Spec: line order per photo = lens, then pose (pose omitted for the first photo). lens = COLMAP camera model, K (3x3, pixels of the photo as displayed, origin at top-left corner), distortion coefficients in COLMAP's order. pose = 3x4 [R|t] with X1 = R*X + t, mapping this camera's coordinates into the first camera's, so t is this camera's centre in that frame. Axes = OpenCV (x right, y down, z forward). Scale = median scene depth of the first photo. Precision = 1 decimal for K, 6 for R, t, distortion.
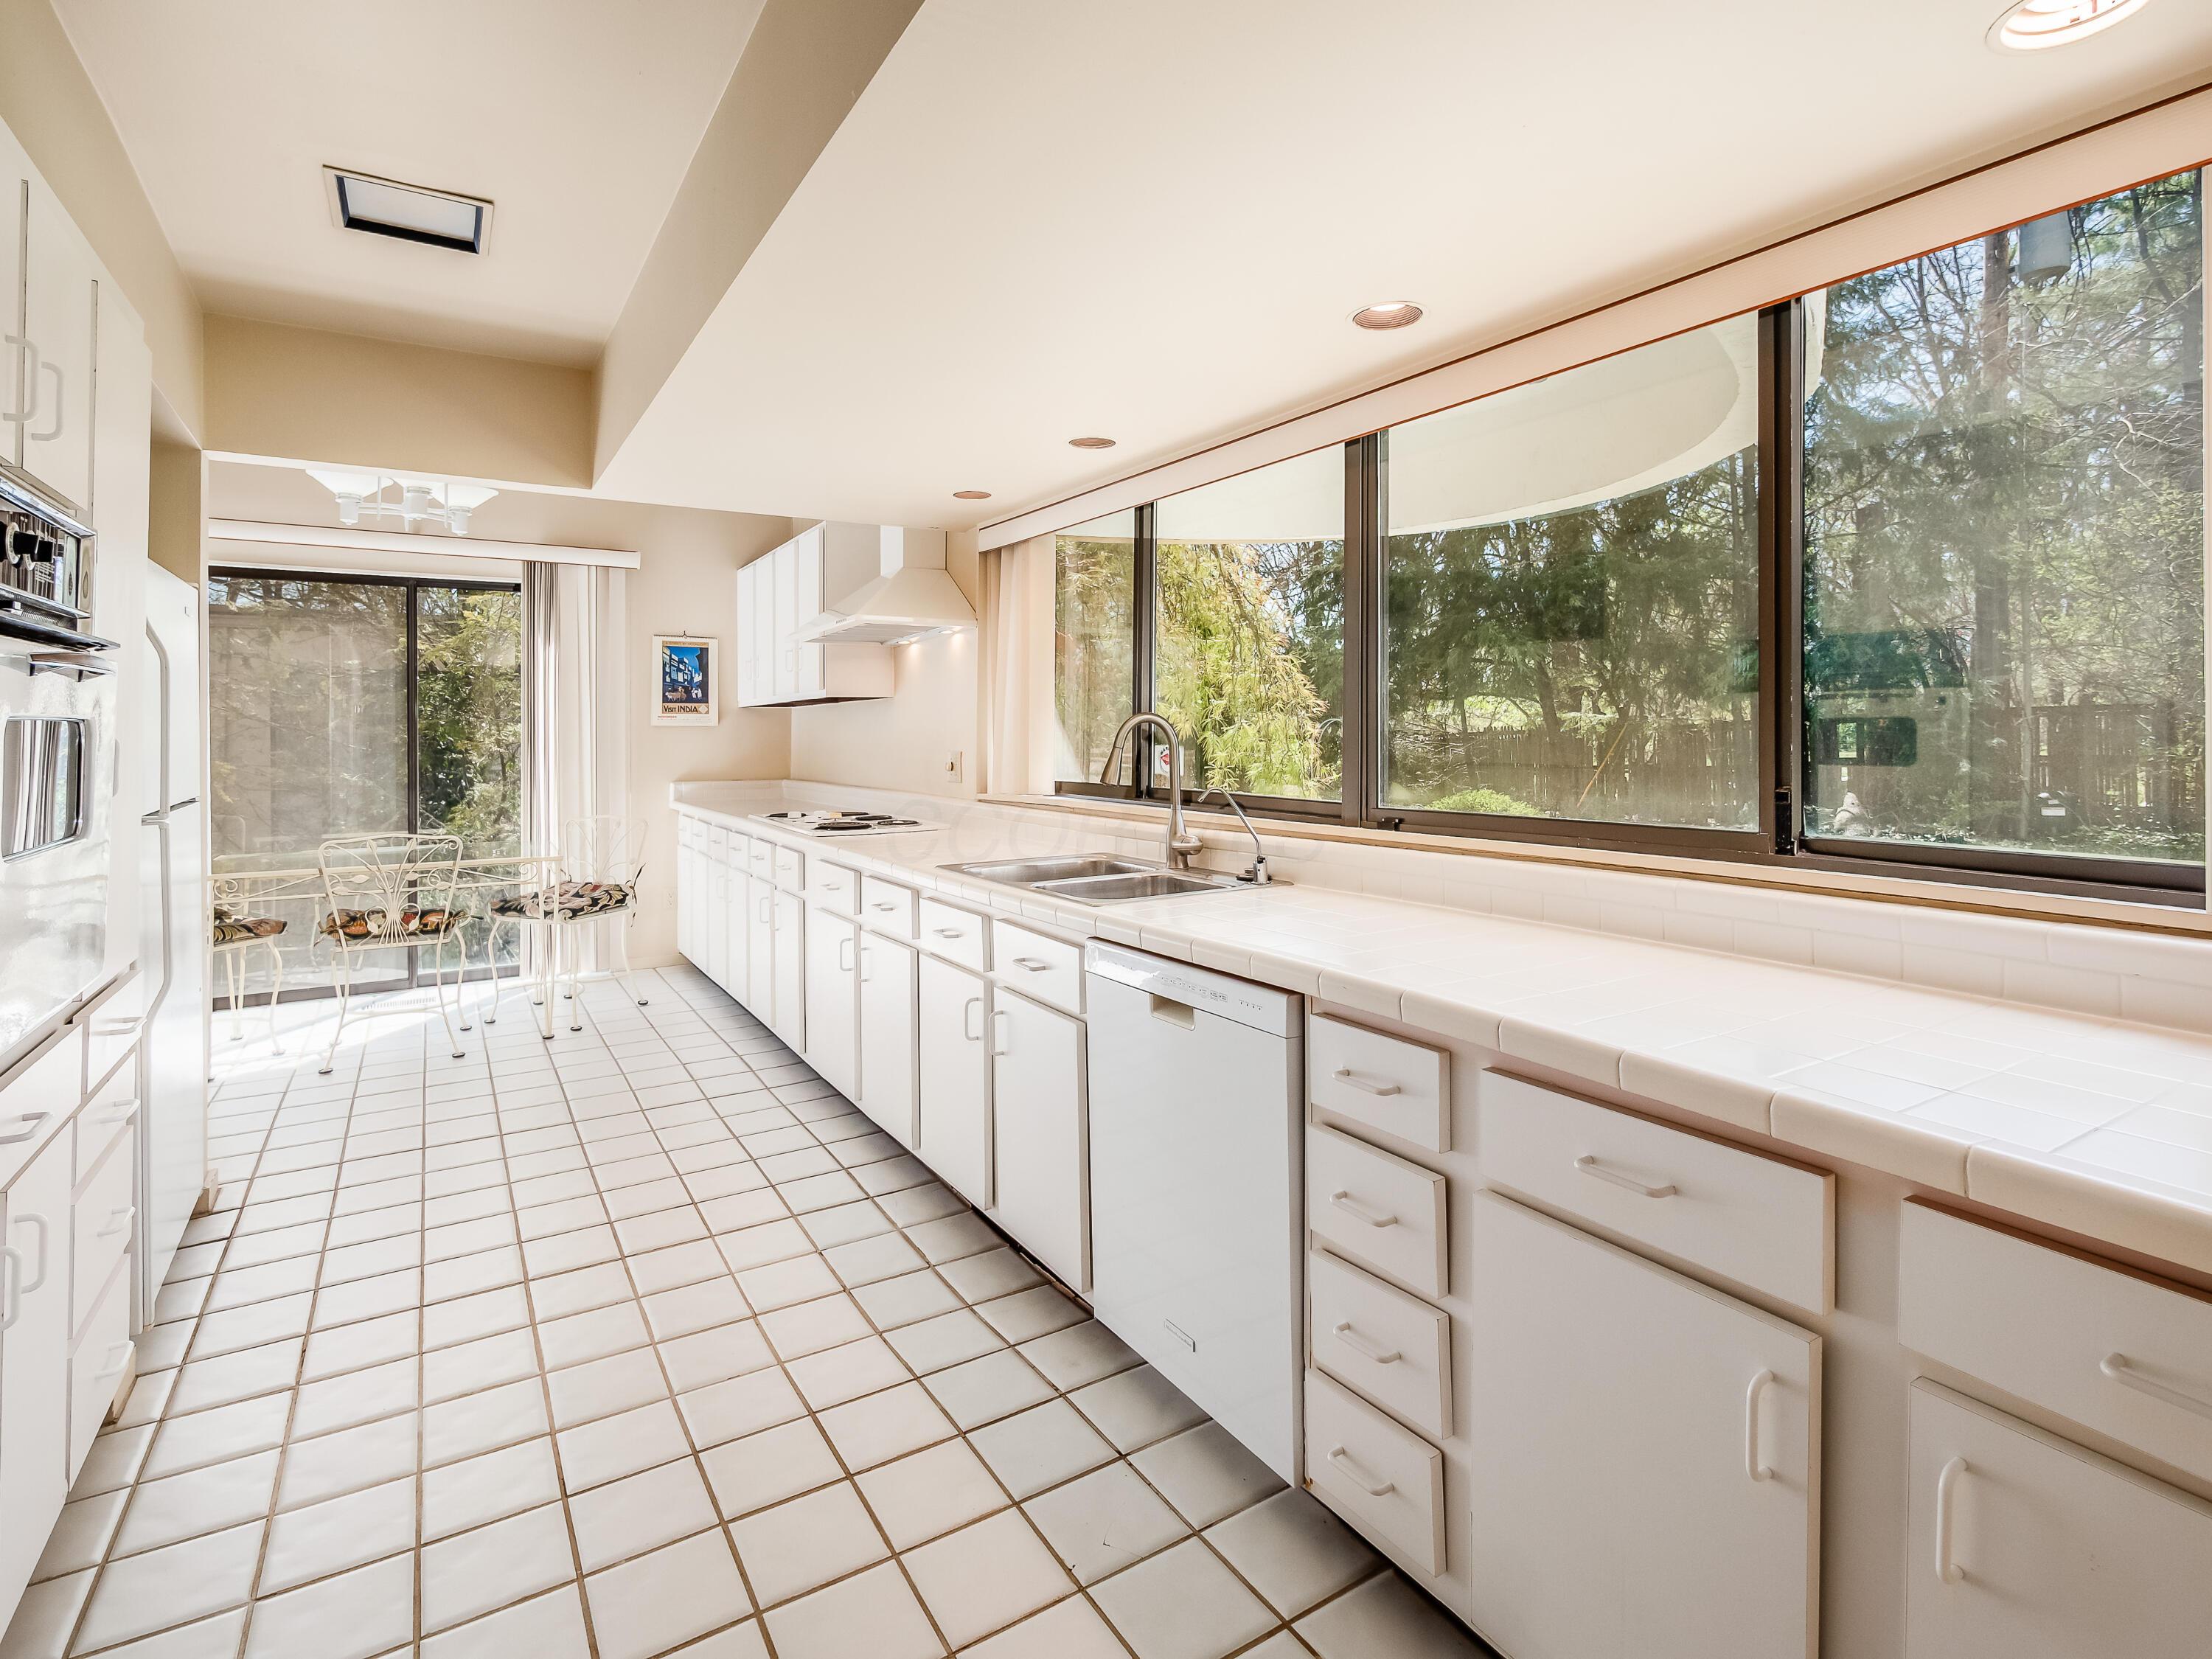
lens RADIAL K [[1211.1, 0, 1100.4], [0, 1211.1, 781.6], [0, 0, 1]] dist [0.004594, 0.002152]
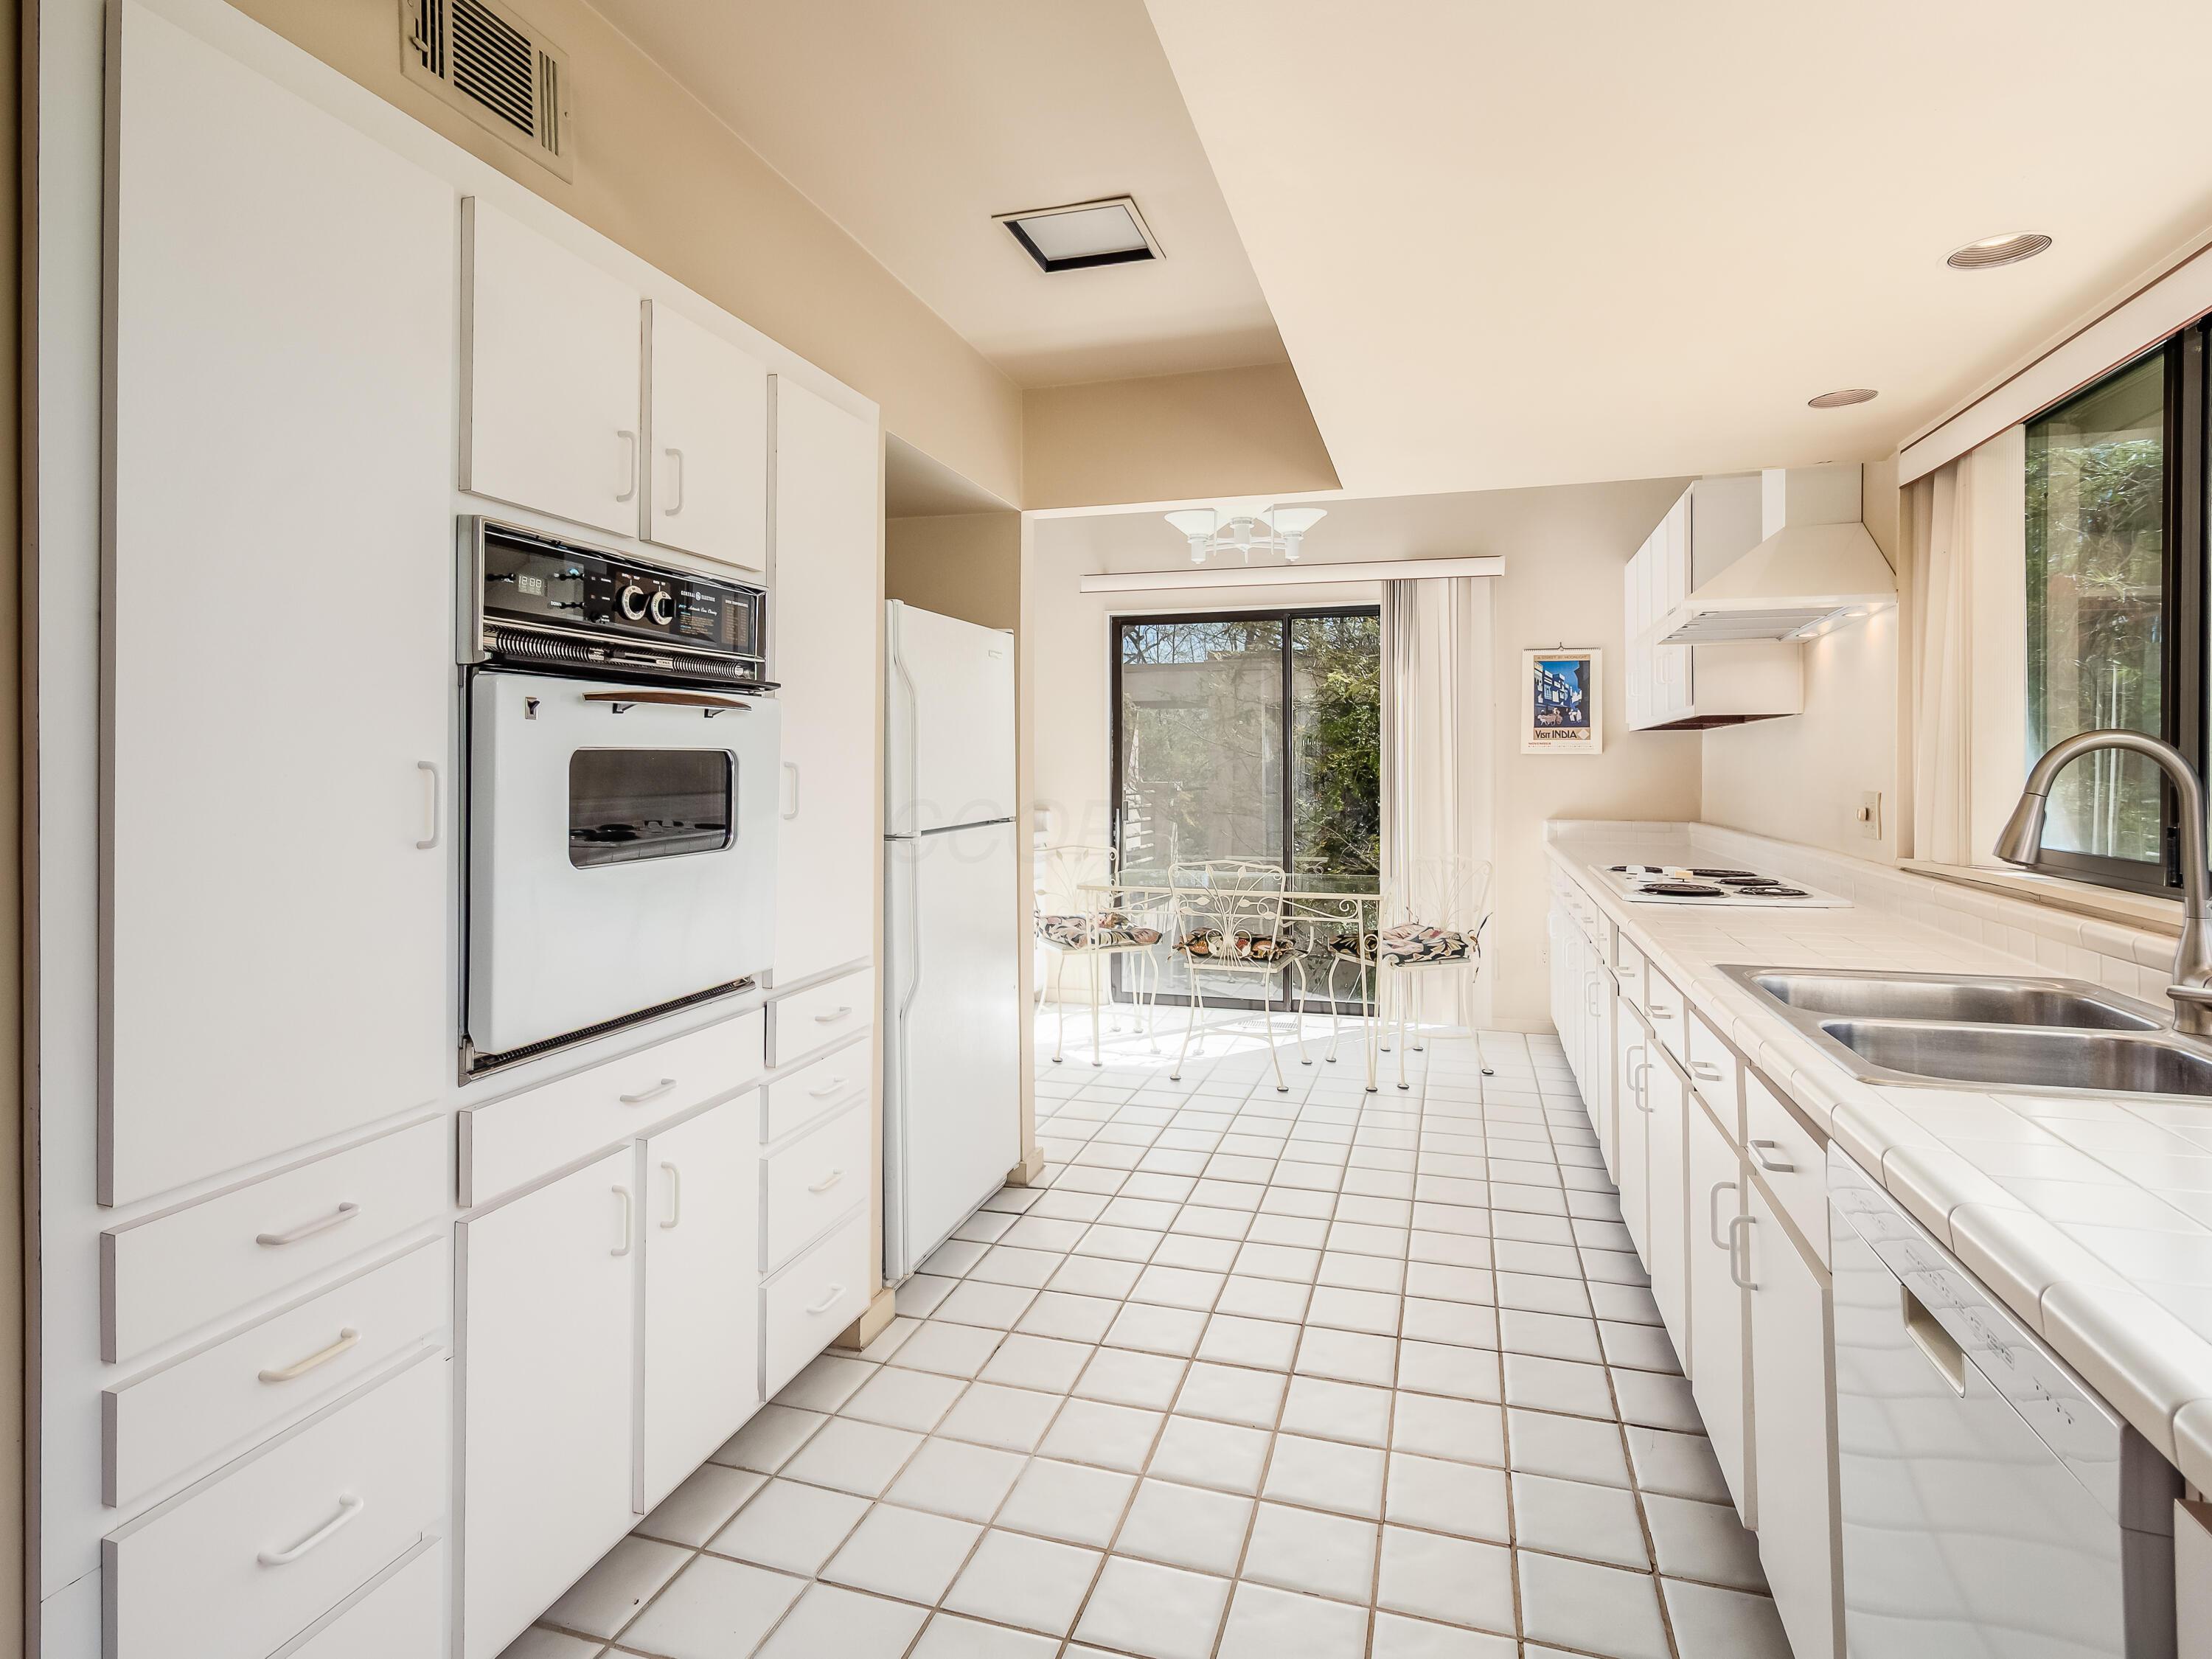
lens RADIAL K [[1211.1, 0, 1100.4], [0, 1211.1, 781.6], [0, 0, 1]] dist [0.004594, 0.002152]
pose [[0.621628, 0.016916, -0.783130, 0.136873], [-0.034917, 0.999371, -0.006128, -0.011793], [0.782534, 0.031154, 0.621828, 0.252930]]
